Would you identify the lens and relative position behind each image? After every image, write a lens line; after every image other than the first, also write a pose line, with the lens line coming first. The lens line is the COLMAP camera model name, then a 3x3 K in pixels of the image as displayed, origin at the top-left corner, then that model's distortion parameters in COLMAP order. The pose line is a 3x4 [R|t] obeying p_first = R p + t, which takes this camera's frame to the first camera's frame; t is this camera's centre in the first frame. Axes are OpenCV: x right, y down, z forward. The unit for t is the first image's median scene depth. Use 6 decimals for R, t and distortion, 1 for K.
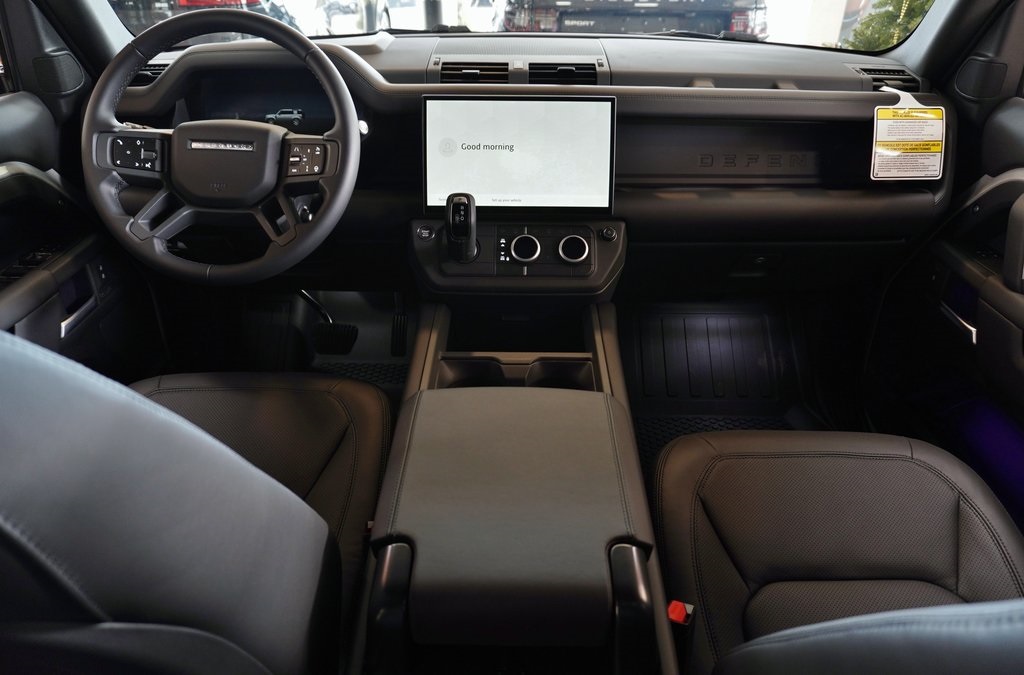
lens RADIAL K [[698.2, 0, 512.0], [0, 698.2, 337.5], [0, 0, 1]] dist [-0.052756, 0.054787]
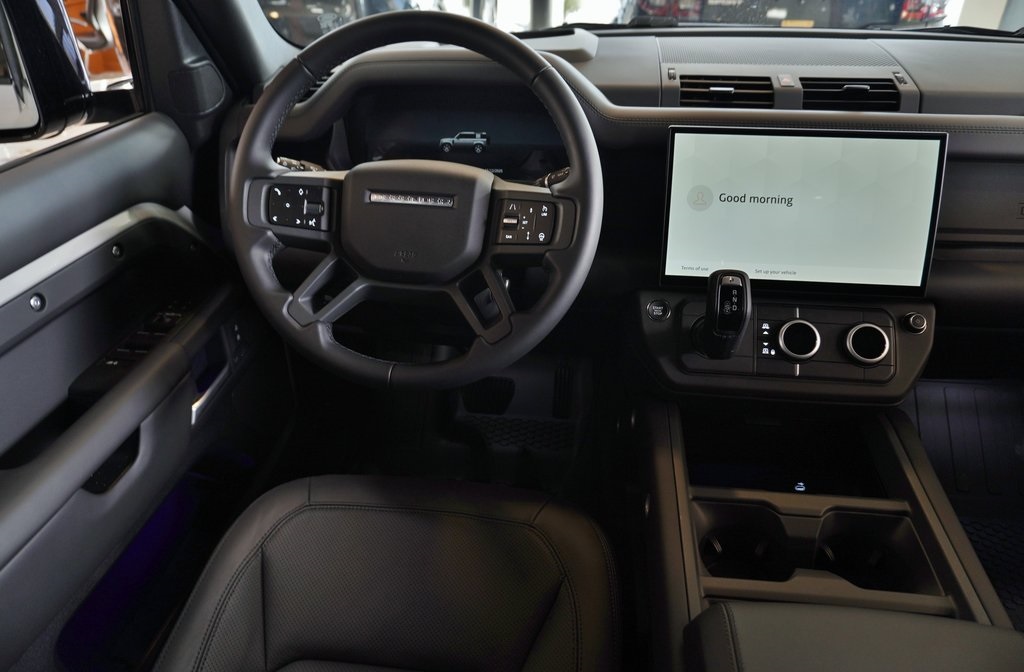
lens RADIAL K [[698.2, 0, 512.0], [0, 698.2, 336.0], [0, 0, 1]] dist [-0.052756, 0.054787]
pose [[0.993016, 0.045234, -0.108967, -0.204188], [-0.041817, 0.998565, 0.033444, -0.145727], [0.110324, -0.028654, 0.993483, 0.249860]]
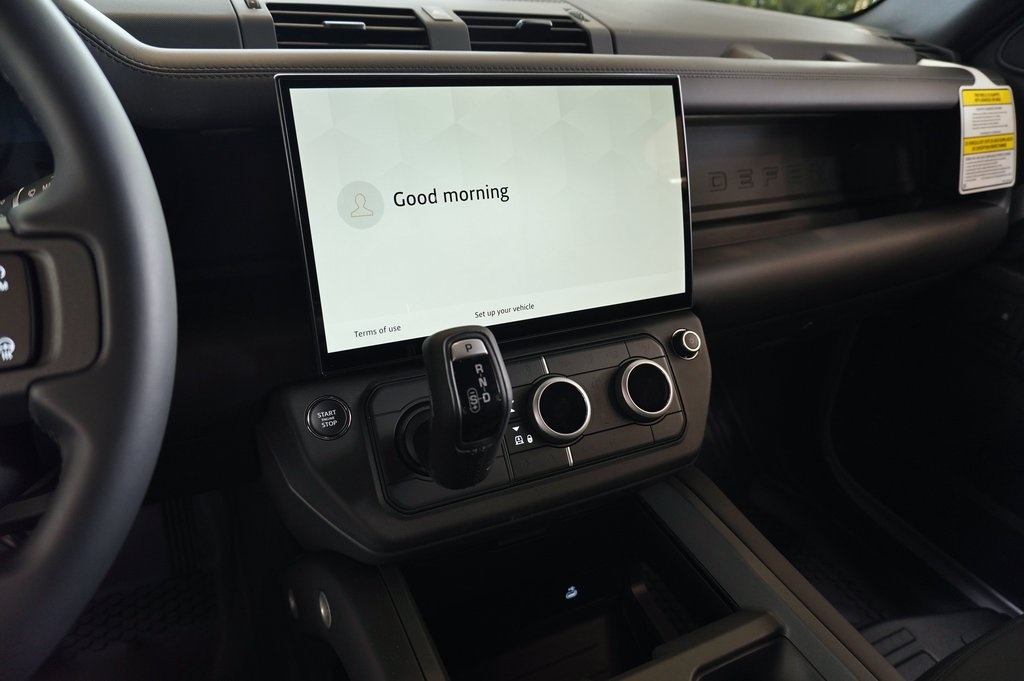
lens RADIAL K [[684.9, 0, 512.0], [0, 684.9, 340.5], [0, 0, 1]] dist [-0.042554, 0.040148]
pose [[0.889423, -0.171933, 0.423516, -0.196237], [0.169862, 0.984531, 0.042960, -0.200119], [-0.424351, 0.033729, 0.904869, 0.614971]]
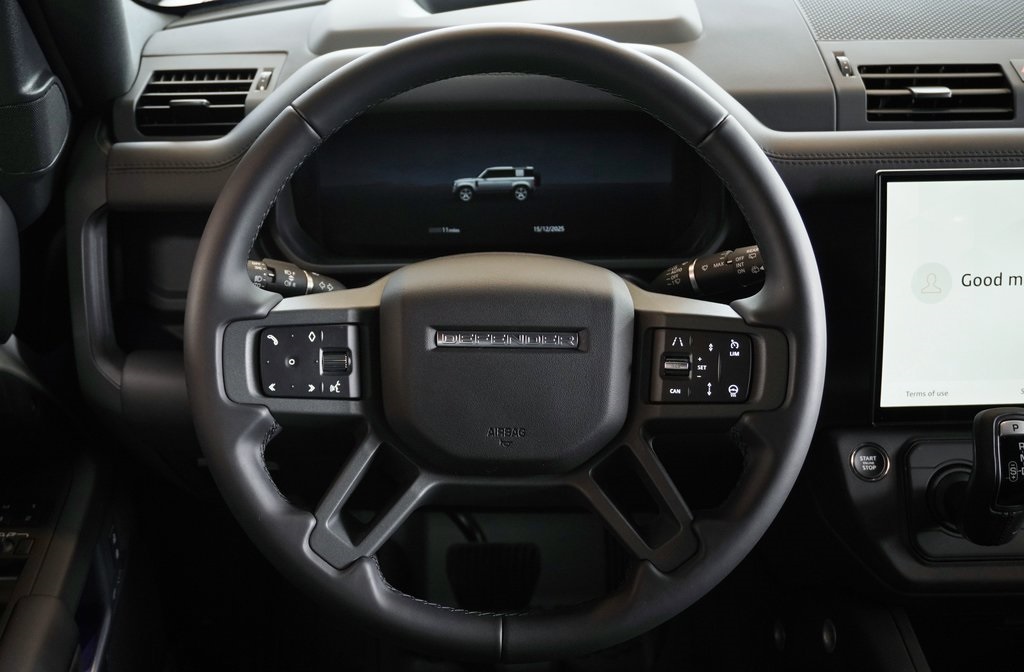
lens RADIAL K [[1274.0, 0, 512.0], [0, 1274.0, 336.0], [0, 0, 1]] dist [0.006806, -0.024317]
pose [[0.998882, -0.031162, 0.035543, -0.399441], [0.030688, 0.999434, 0.013802, -0.260567], [-0.035953, -0.012696, 0.999273, 0.179196]]
